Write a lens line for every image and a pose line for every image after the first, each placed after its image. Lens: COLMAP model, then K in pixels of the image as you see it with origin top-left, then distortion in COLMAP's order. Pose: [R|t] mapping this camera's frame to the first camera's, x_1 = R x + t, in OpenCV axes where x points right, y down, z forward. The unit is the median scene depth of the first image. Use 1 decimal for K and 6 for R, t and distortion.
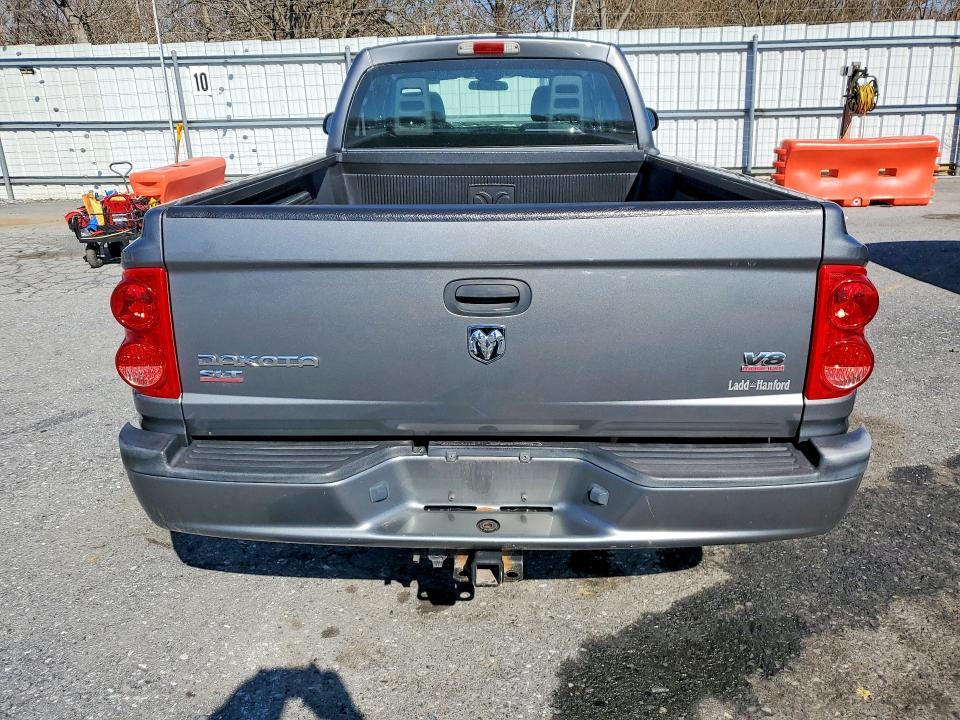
lens RADIAL K [[756.6, 0, 478.0], [0, 756.6, 318.0], [0, 0, 1]] dist [0.009438, 0.003851]
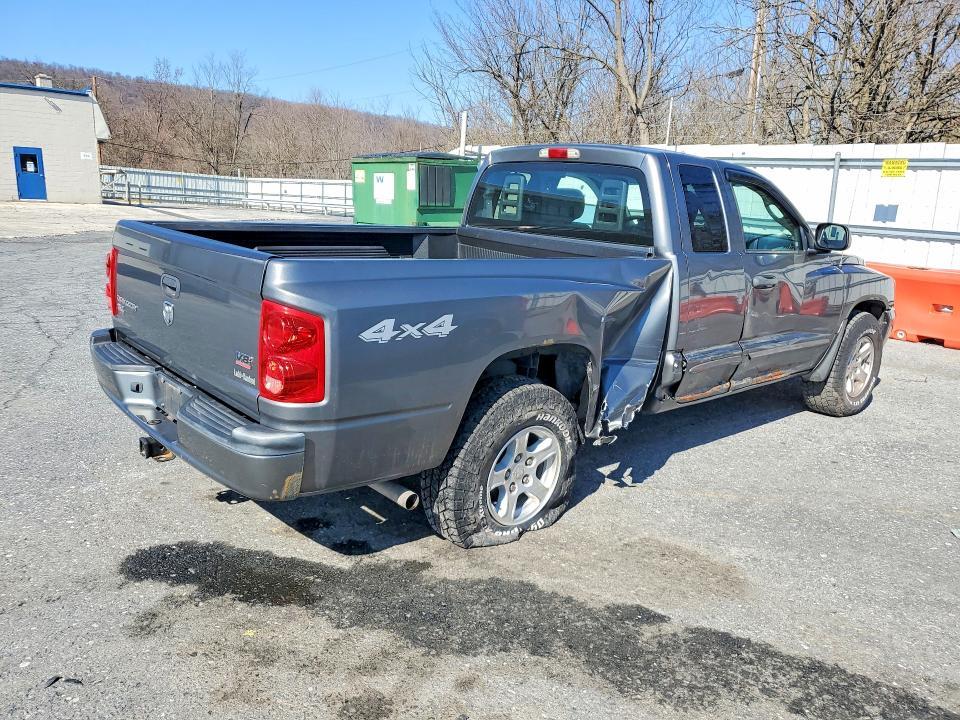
lens RADIAL K [[756.6, 0, 478.0], [0, 756.6, 318.0], [0, 0, 1]] dist [0.009438, 0.003851]
pose [[0.686647, 0.186145, -0.702756, 0.812947], [-0.270968, 0.962538, -0.009802, -0.061742], [0.674605, 0.197155, 0.711363, 0.118963]]
